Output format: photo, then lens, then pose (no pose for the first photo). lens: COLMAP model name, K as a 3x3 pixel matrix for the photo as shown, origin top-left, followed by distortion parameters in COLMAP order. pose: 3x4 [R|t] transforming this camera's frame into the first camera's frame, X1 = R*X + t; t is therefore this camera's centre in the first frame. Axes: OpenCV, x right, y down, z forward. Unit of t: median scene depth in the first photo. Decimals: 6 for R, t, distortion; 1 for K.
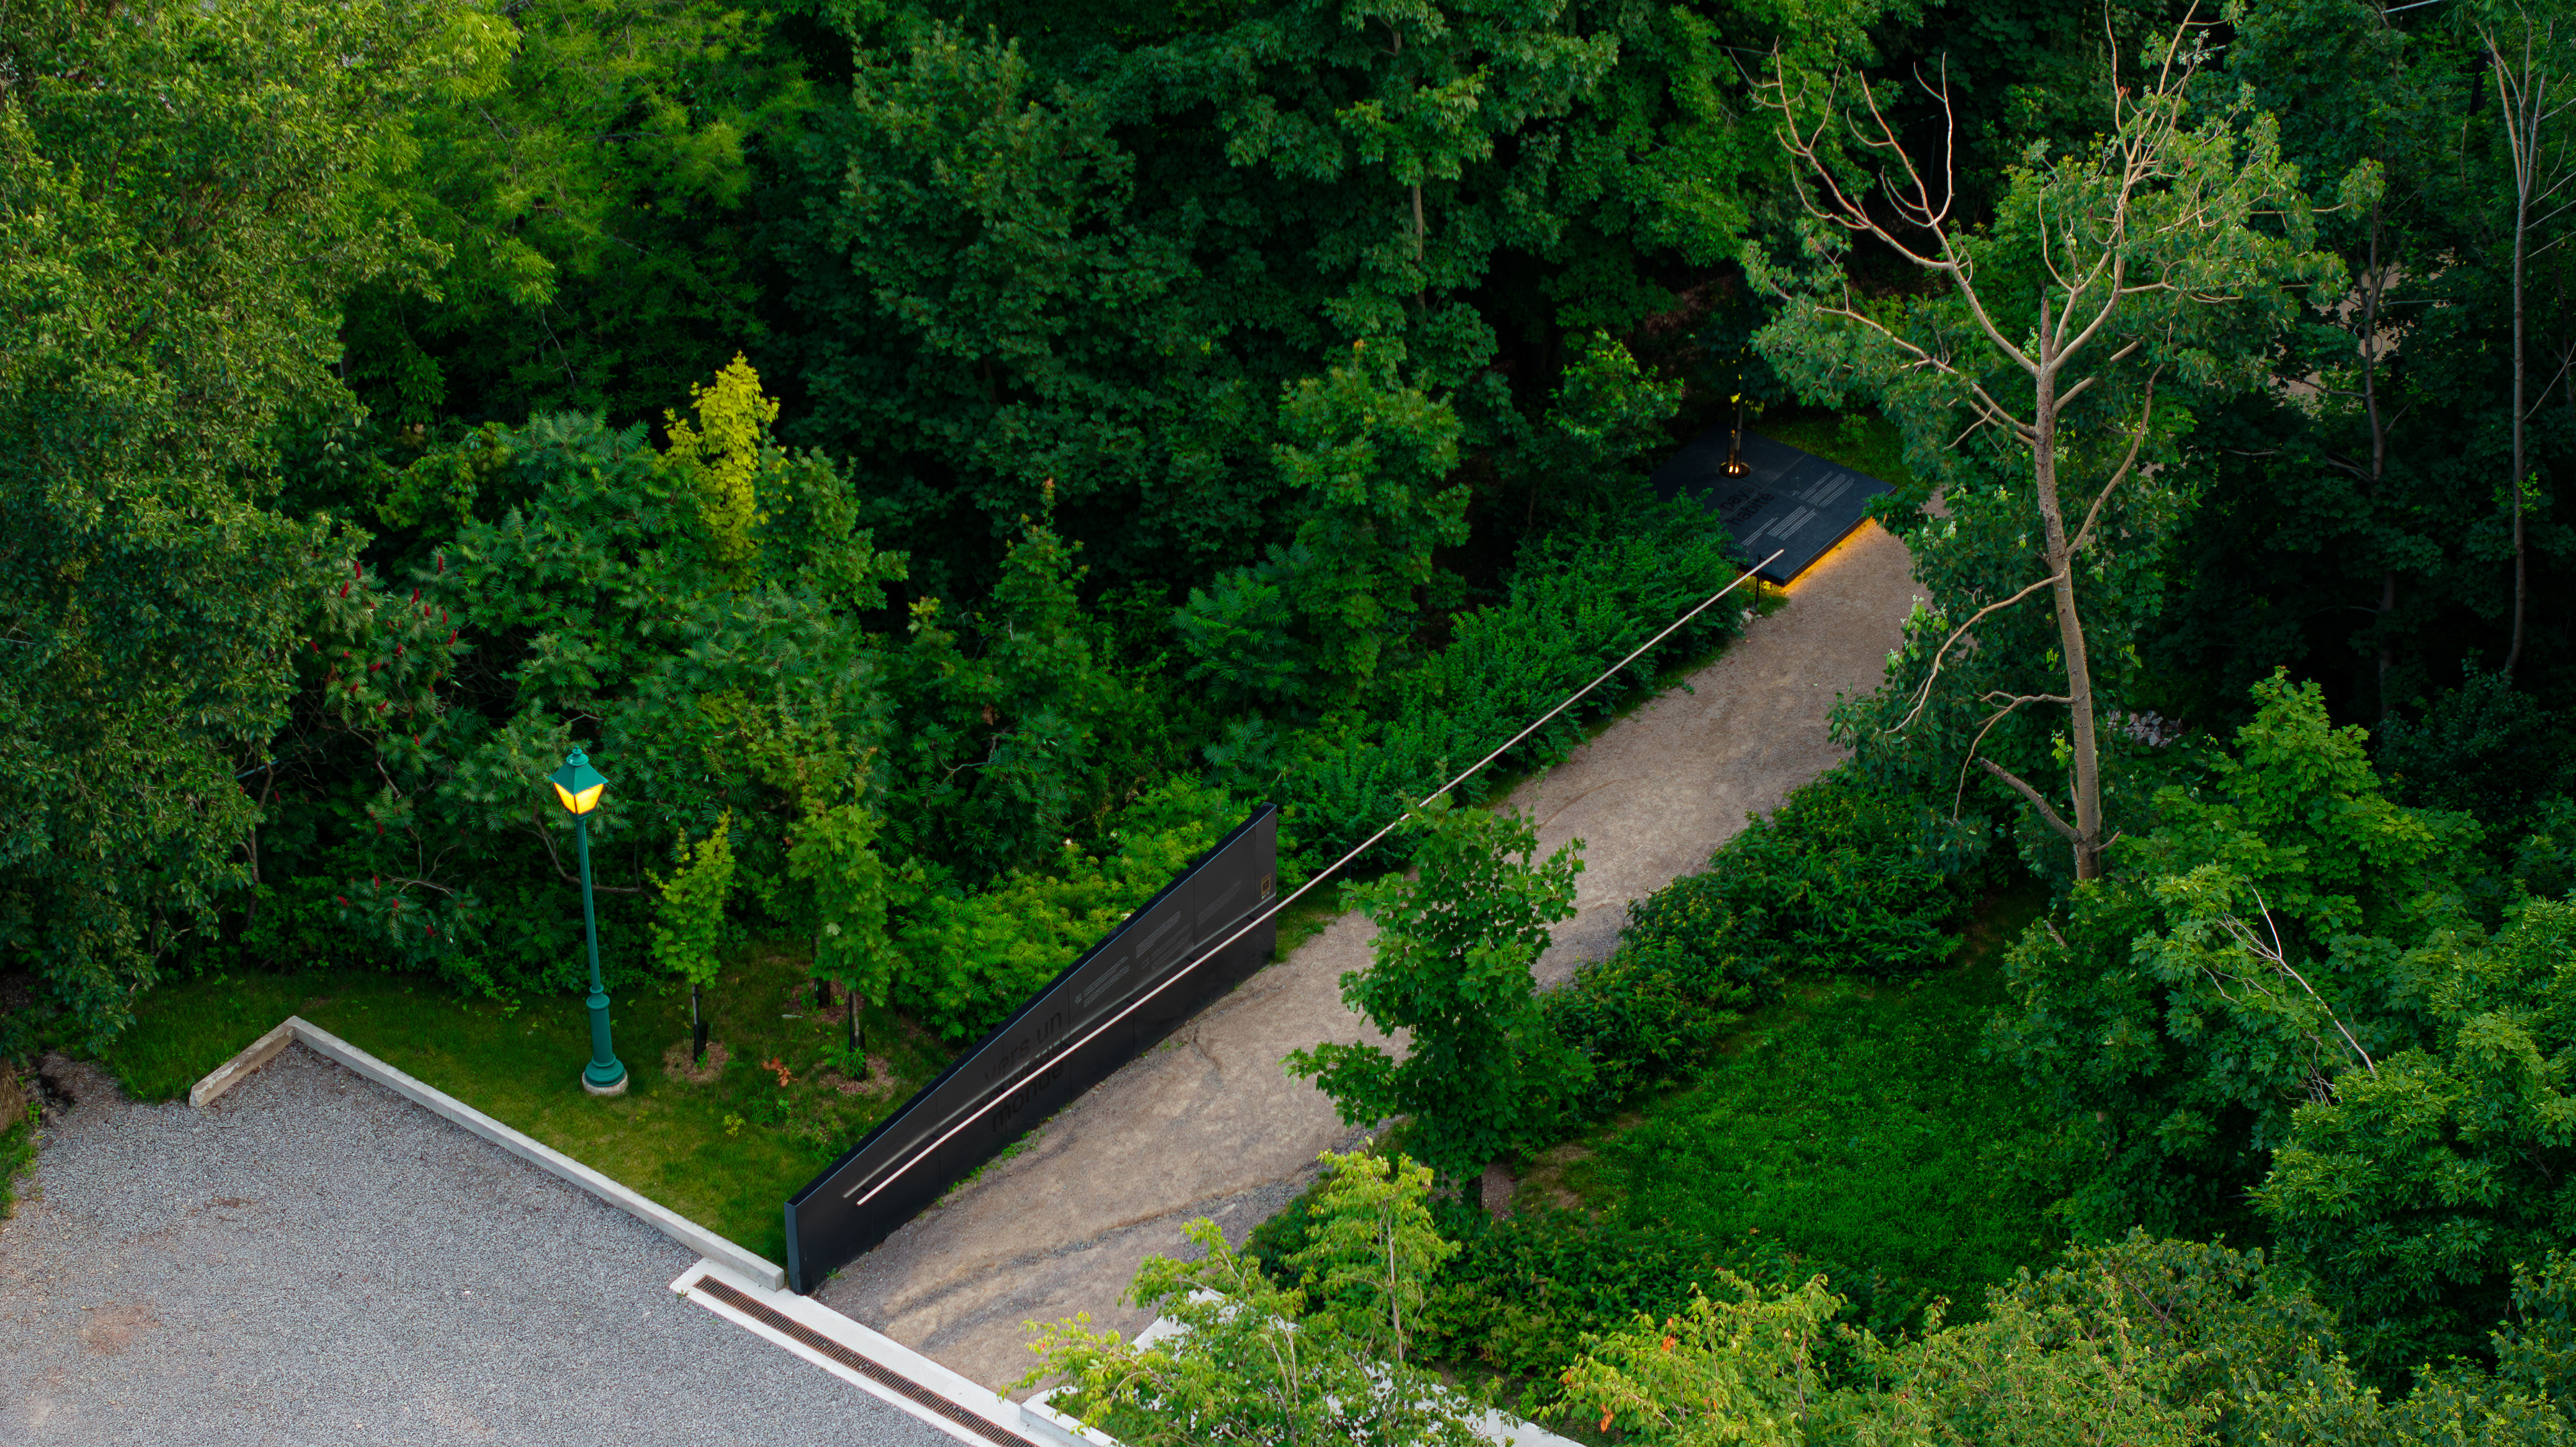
lens RADIAL K [[5046.4, 0, 1287.4], [0, 5046.4, 722.6], [0, 0, 1]] dist [-0.054805, 0.000000]
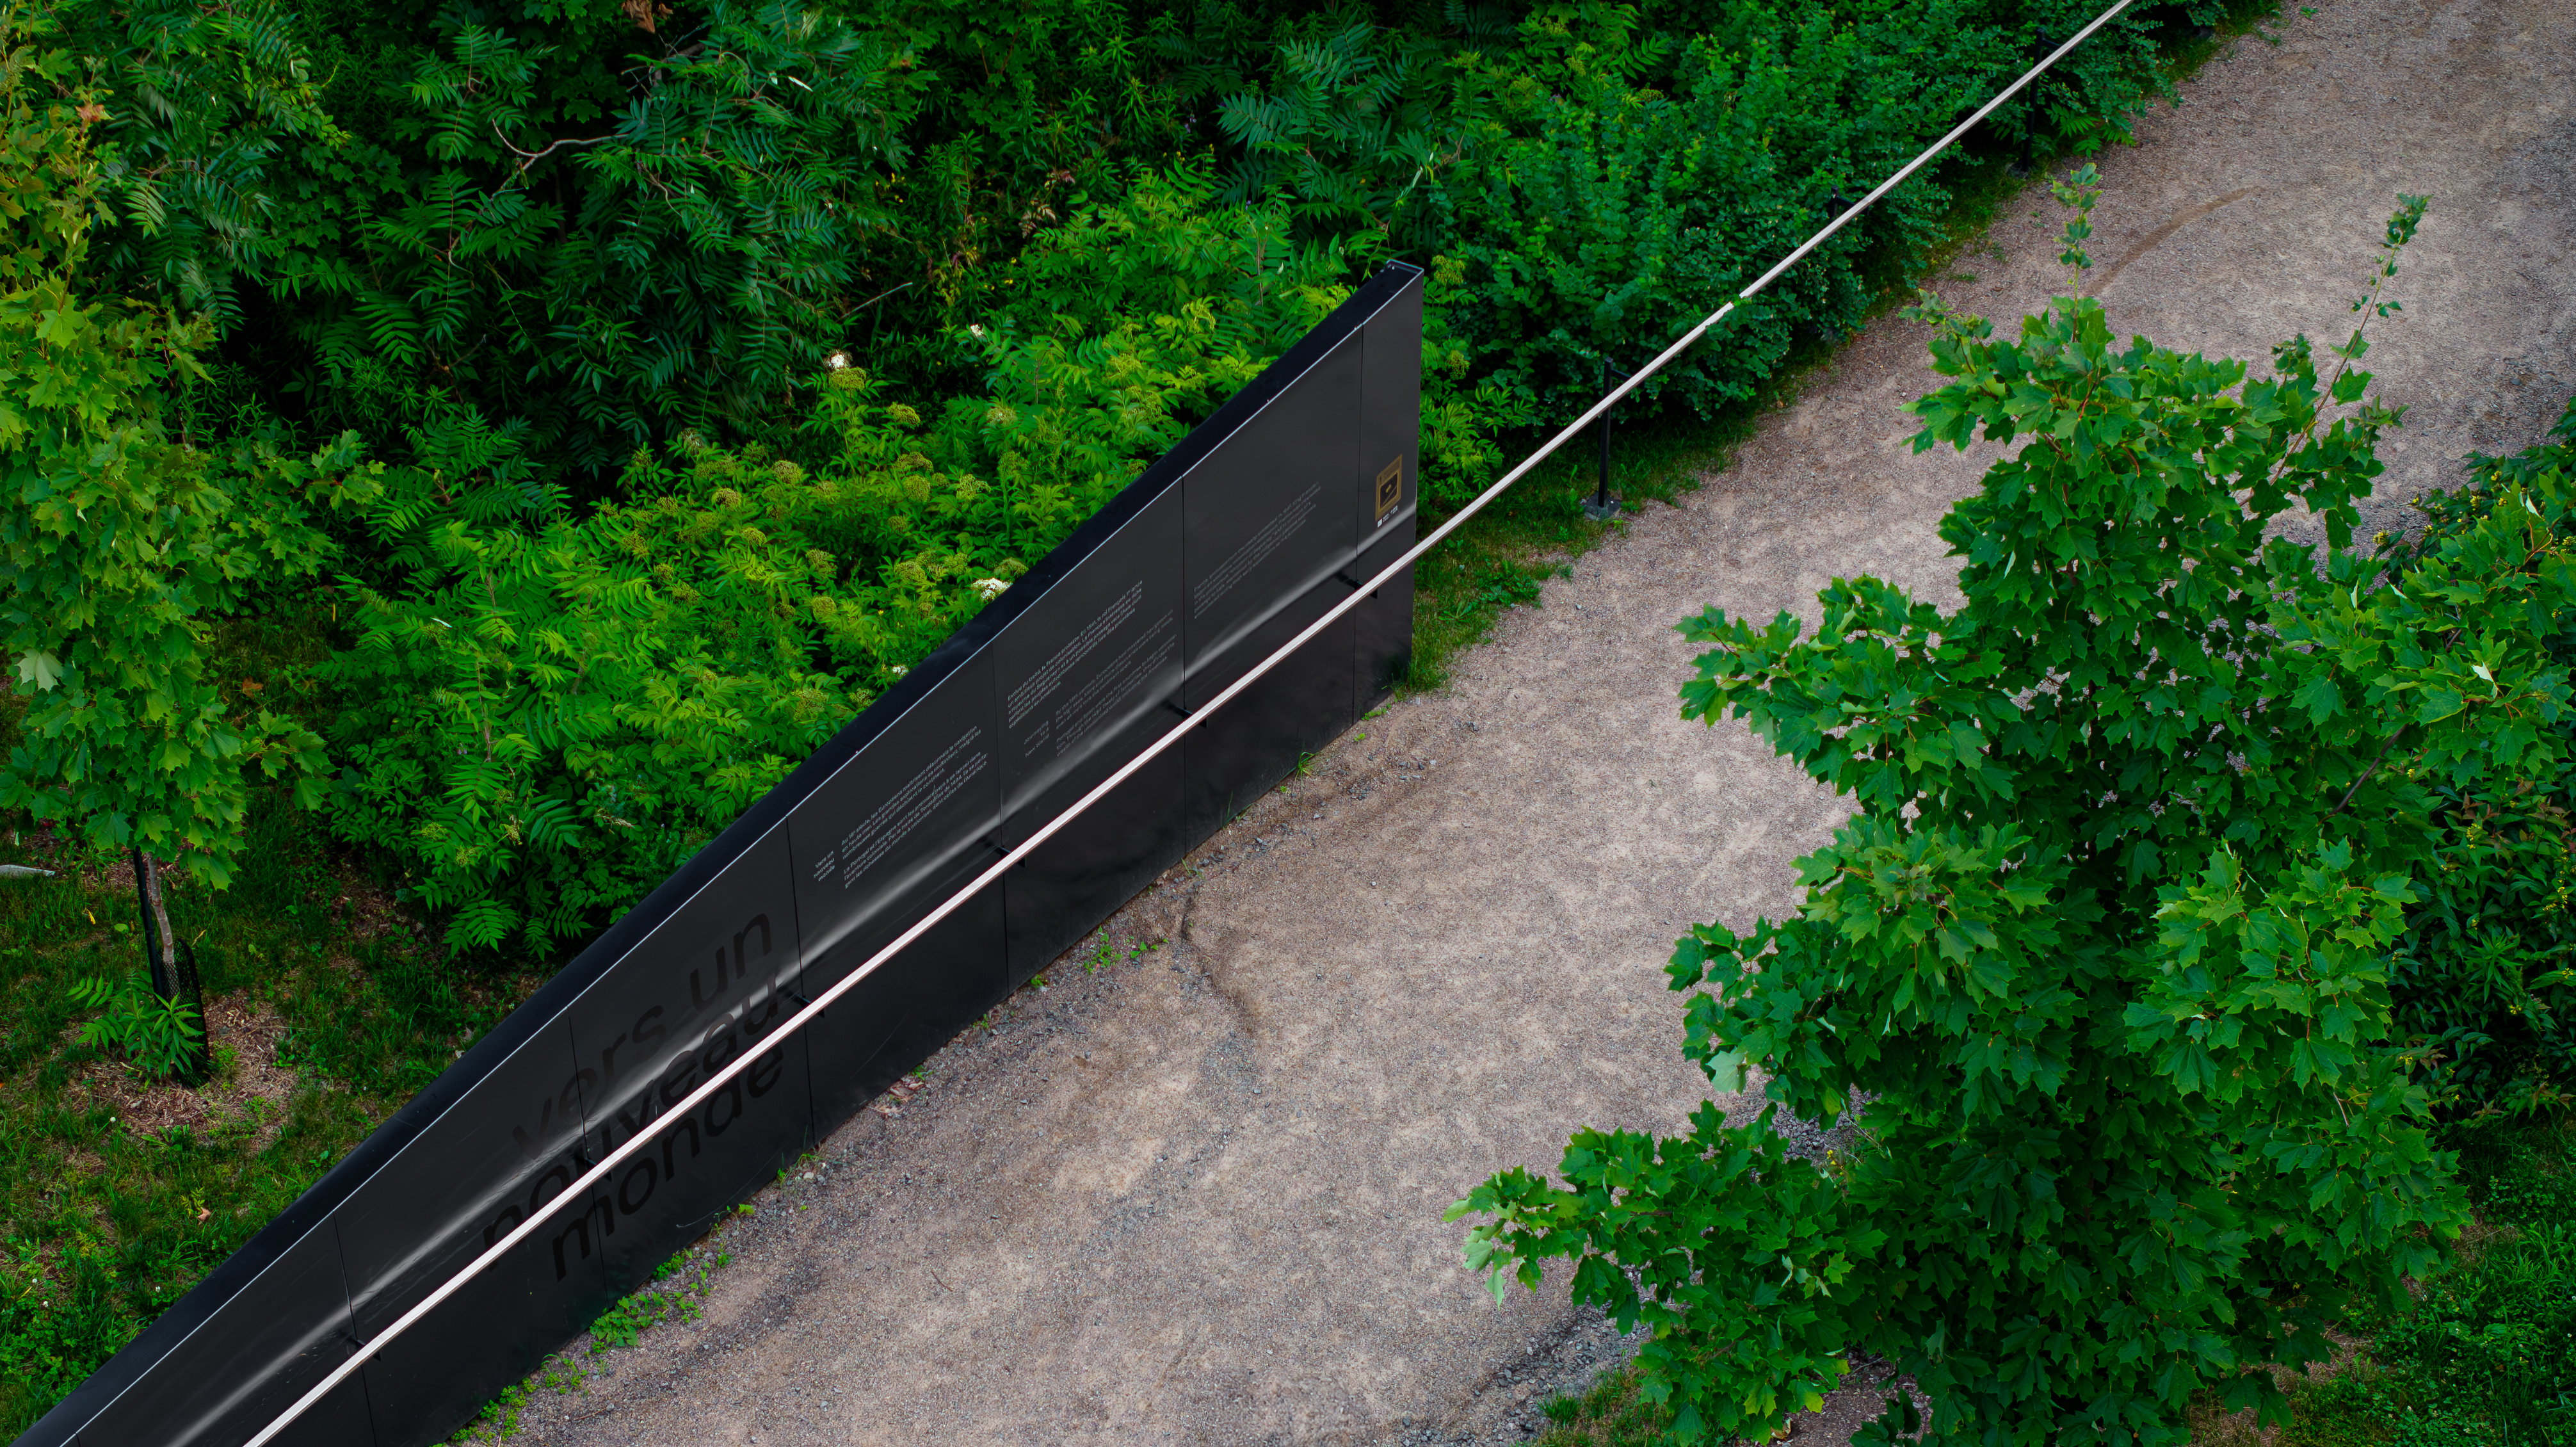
lens RADIAL K [[5046.4, 0, 1305.9], [0, 5046.4, 729.1], [0, 0, 1]] dist [-0.054805, 0.000000]
pose [[0.999886, 0.012043, -0.009055, -0.006643], [-0.010717, 0.990862, 0.134450, 0.000982], [0.010592, -0.134338, 0.990879, 0.642934]]
